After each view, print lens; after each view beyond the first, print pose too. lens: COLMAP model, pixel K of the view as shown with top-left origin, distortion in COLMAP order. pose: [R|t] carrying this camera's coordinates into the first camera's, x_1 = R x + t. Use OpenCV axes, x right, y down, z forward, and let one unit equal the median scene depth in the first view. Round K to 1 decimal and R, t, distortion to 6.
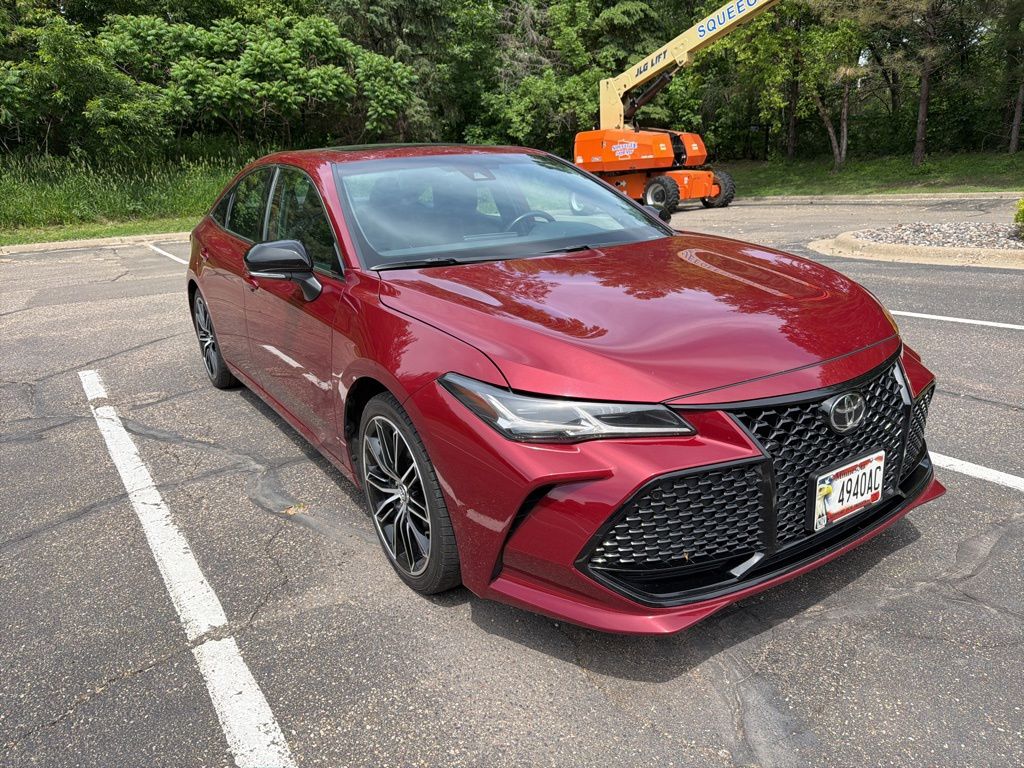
lens RADIAL K [[721.2, 0, 514.5], [0, 721.2, 393.1], [0, 0, 1]] dist [0.021773, -0.029721]
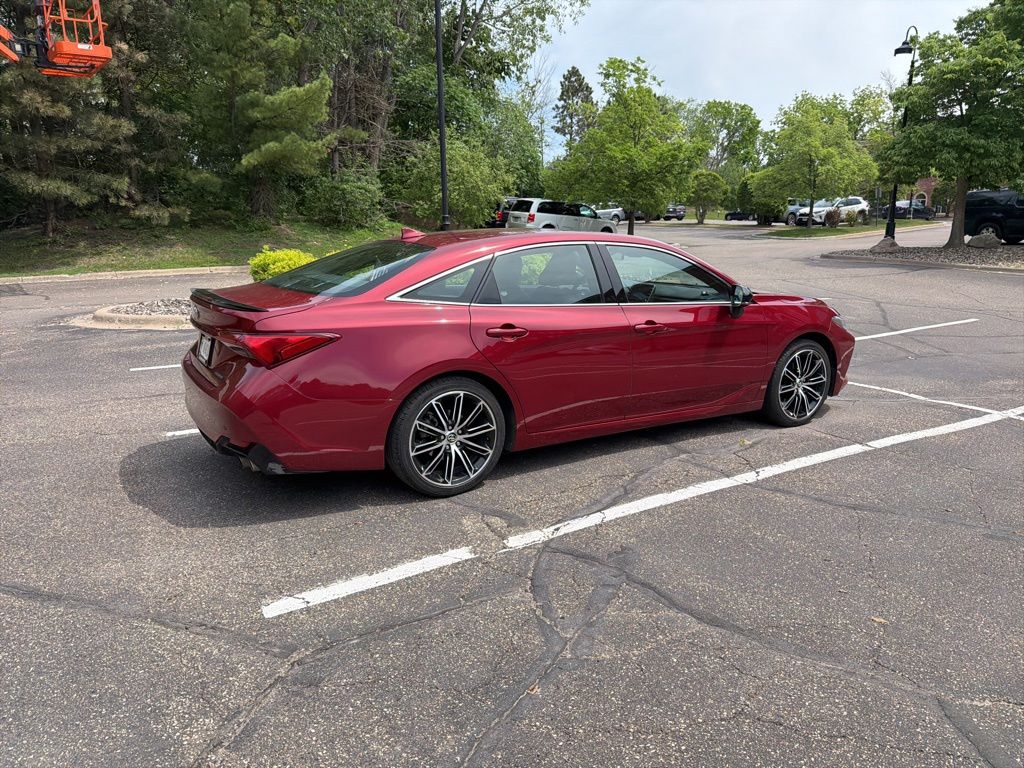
lens RADIAL K [[722.0, 0, 513.7], [0, 722.0, 390.6], [0, 0, 1]] dist [0.019142, -0.023835]
pose [[0.026705, -0.174551, 0.984286, -0.299723], [0.295789, 0.941925, 0.159014, -0.058323], [-0.954880, 0.286895, 0.076784, 0.208510]]
